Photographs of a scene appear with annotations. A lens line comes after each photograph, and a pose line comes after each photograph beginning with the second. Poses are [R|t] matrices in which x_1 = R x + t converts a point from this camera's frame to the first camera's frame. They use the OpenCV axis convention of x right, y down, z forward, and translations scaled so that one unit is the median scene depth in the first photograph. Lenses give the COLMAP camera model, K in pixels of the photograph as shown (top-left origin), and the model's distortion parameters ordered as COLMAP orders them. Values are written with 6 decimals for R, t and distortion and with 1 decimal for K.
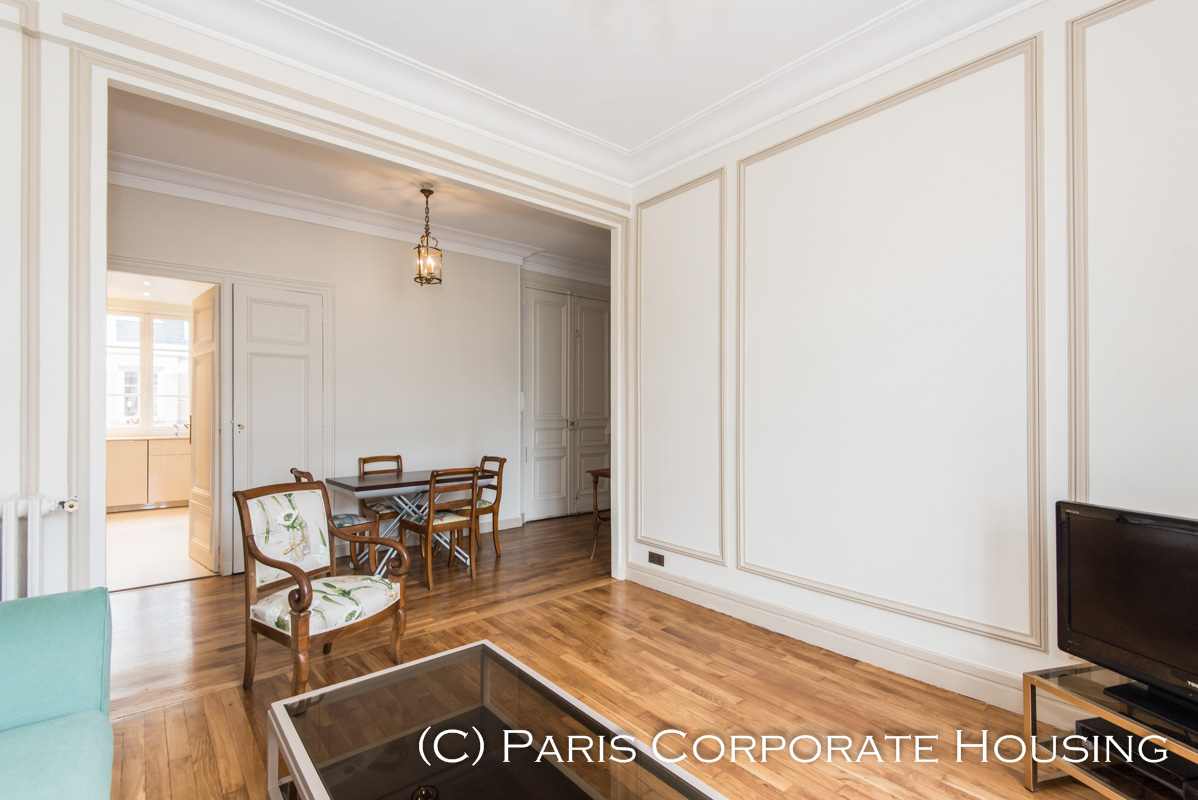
lens RADIAL K [[543.4, 0, 596.2], [0, 543.4, 403.6], [0, 0, 1]] dist [0.024540, -0.018417]
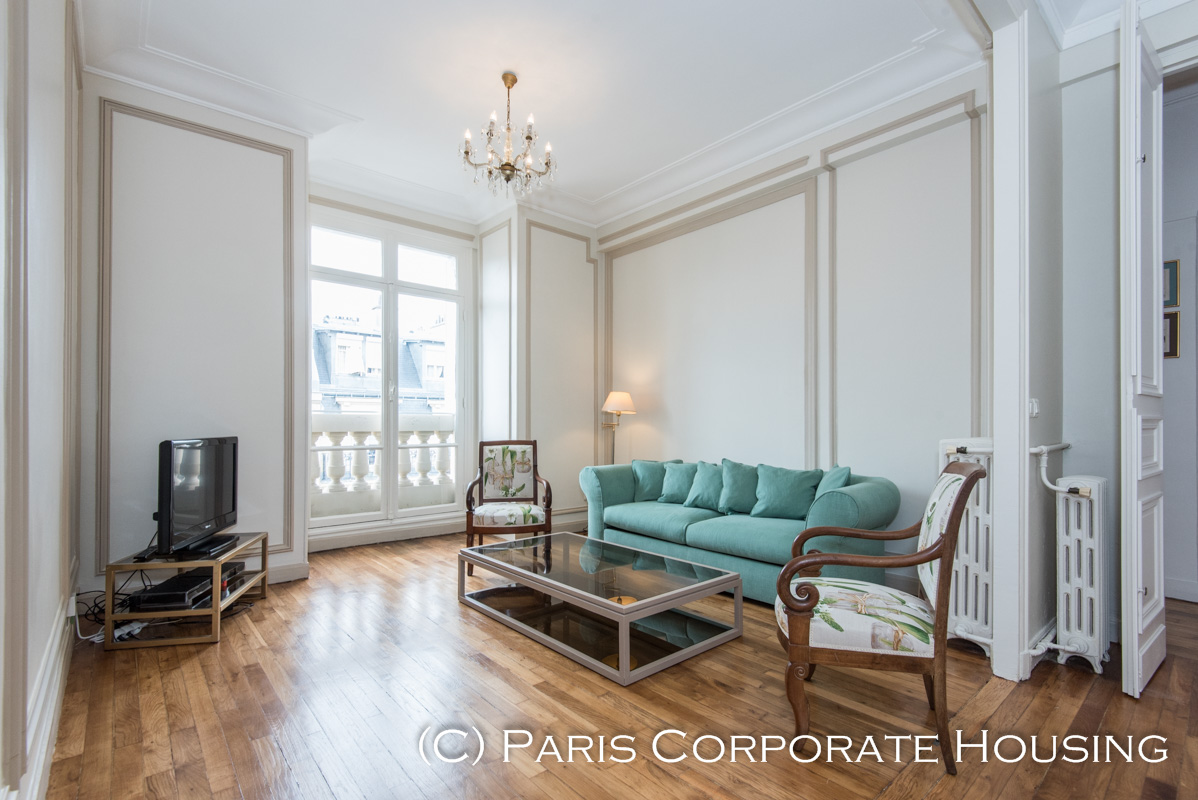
lens RADIAL K [[551.1, 0, 600.7], [0, 551.1, 416.6], [0, 0, 1]] dist [0.026273, -0.000373]
pose [[-0.999827, 0.003505, -0.018290, -0.099103], [0.003881, 0.999781, -0.020566, 0.082762], [0.018214, -0.020633, -0.999621, 1.359998]]
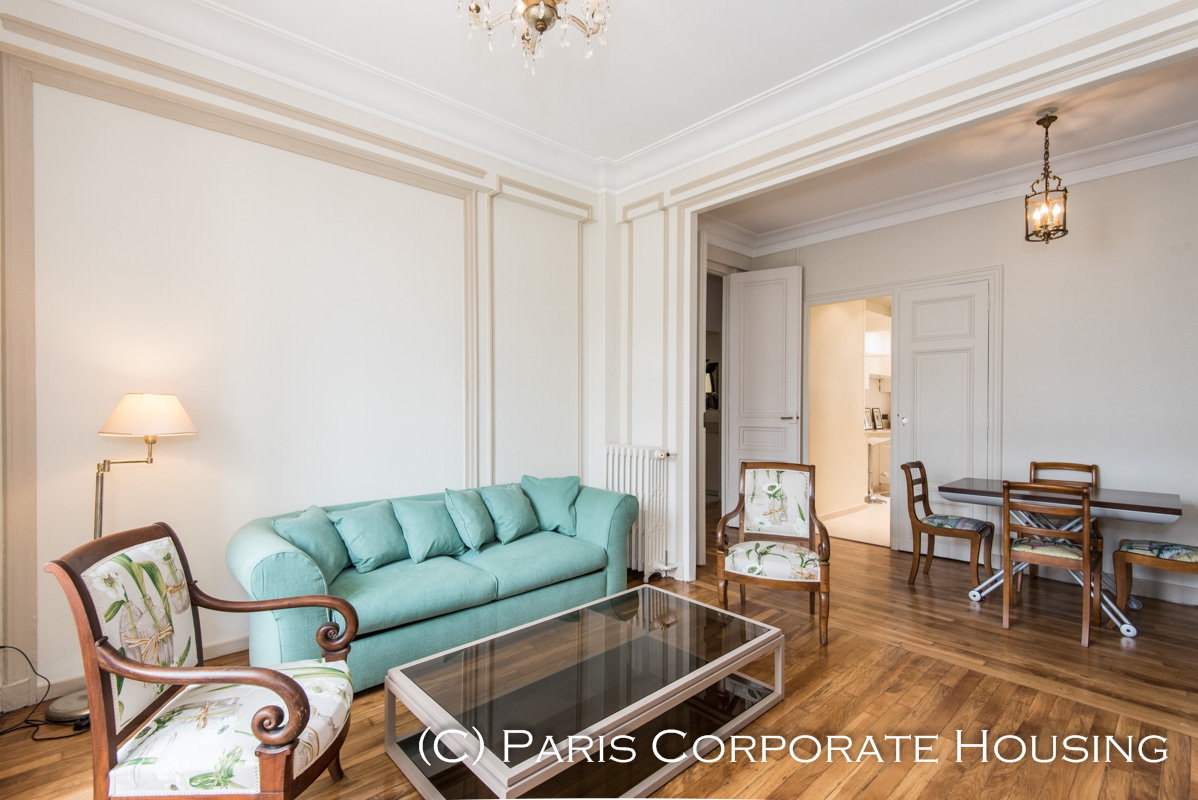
lens RADIAL K [[543.4, 0, 596.2], [0, 543.4, 403.6], [0, 0, 1]] dist [0.024540, -0.018417]
pose [[0.036697, -0.002467, -0.999323, 0.559140], [0.011248, 0.999935, -0.002055, 0.005785], [0.999263, -0.011165, 0.036722, 0.431660]]
